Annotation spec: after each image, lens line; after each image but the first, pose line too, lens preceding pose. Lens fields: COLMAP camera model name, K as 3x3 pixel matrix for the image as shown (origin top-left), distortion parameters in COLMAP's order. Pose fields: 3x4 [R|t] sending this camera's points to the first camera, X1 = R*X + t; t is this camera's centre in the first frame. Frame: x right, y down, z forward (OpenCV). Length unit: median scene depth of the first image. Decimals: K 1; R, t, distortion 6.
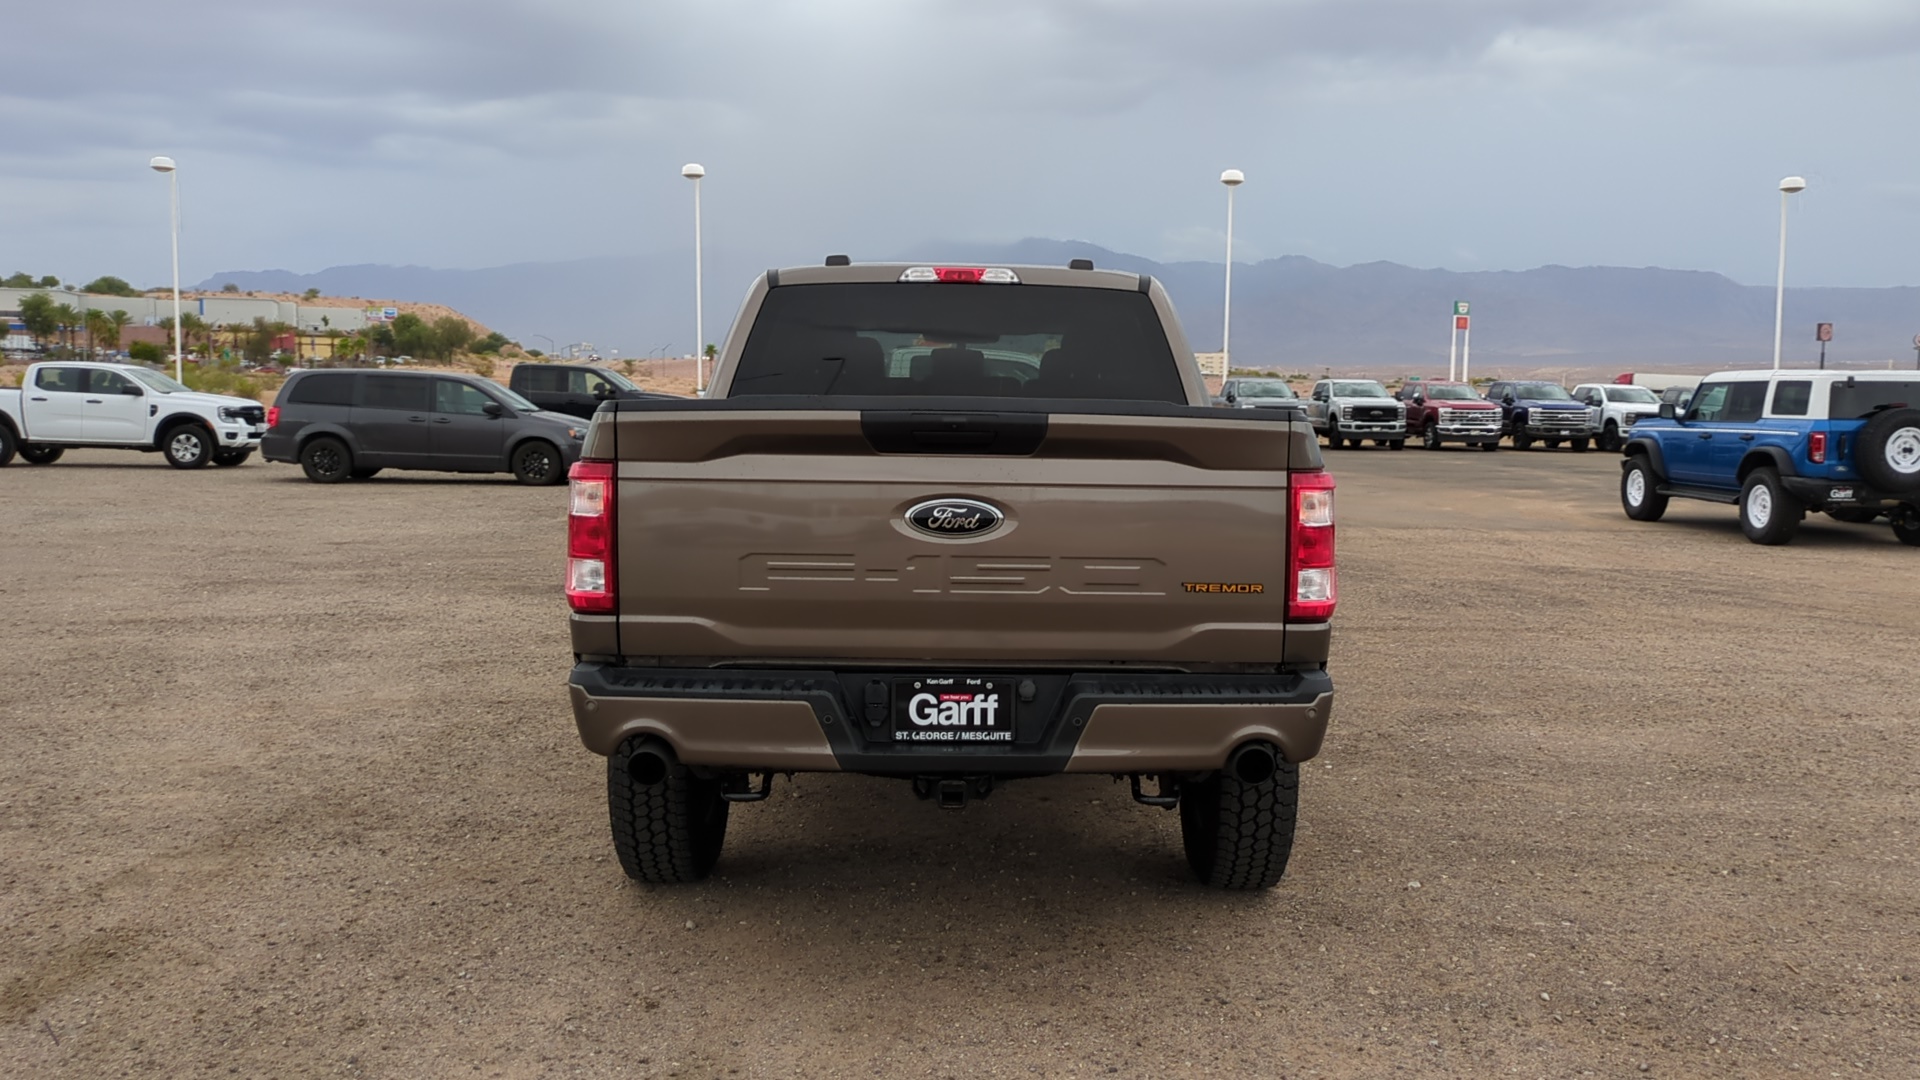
lens RADIAL K [[1652.4, 0, 988.2], [0, 1652.4, 530.2], [0, 0, 1]] dist [0.070137, -0.092477]
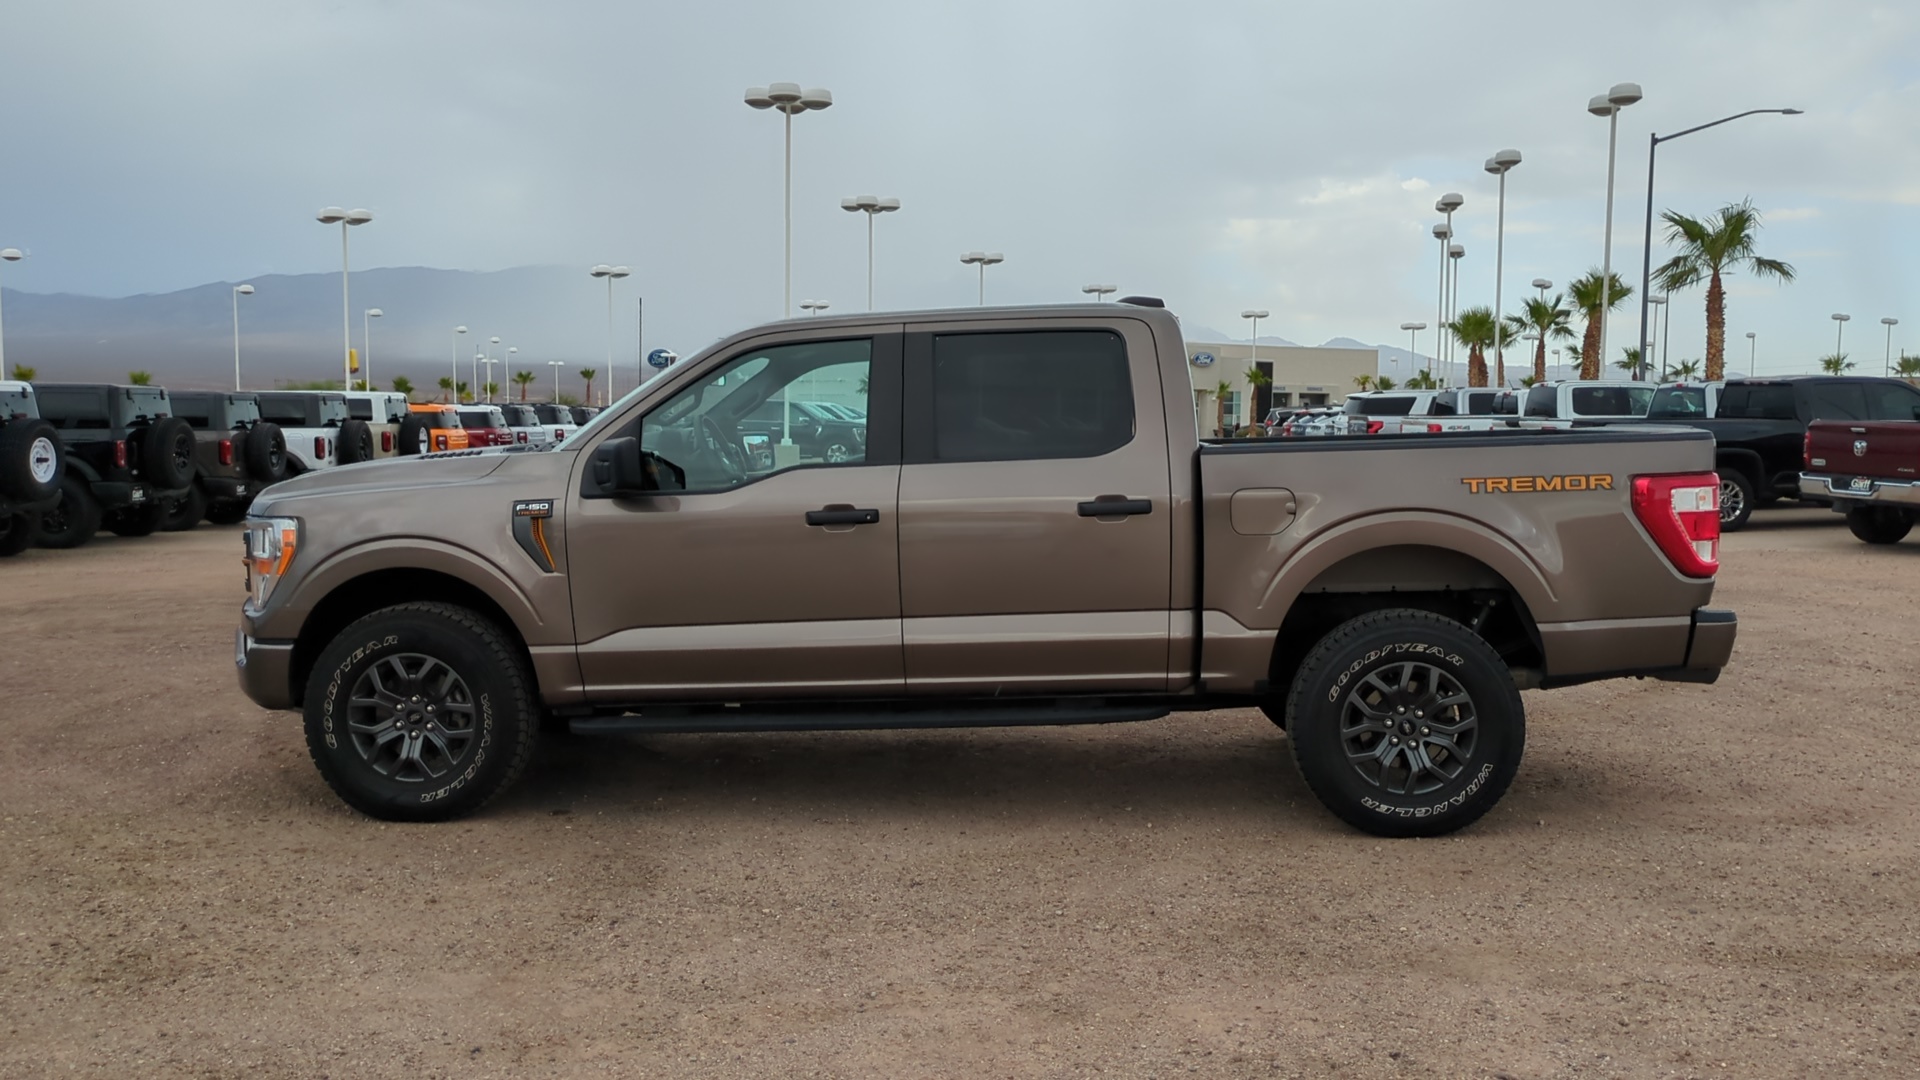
lens RADIAL K [[1652.4, 0, 984.1], [0, 1652.4, 535.4], [0, 0, 1]] dist [0.070137, -0.092477]
pose [[0.070075, -0.086822, 0.993756, -1.415832], [0.082530, 0.993294, 0.080962, -0.128121], [-0.994122, 0.076342, 0.076771, 1.231793]]
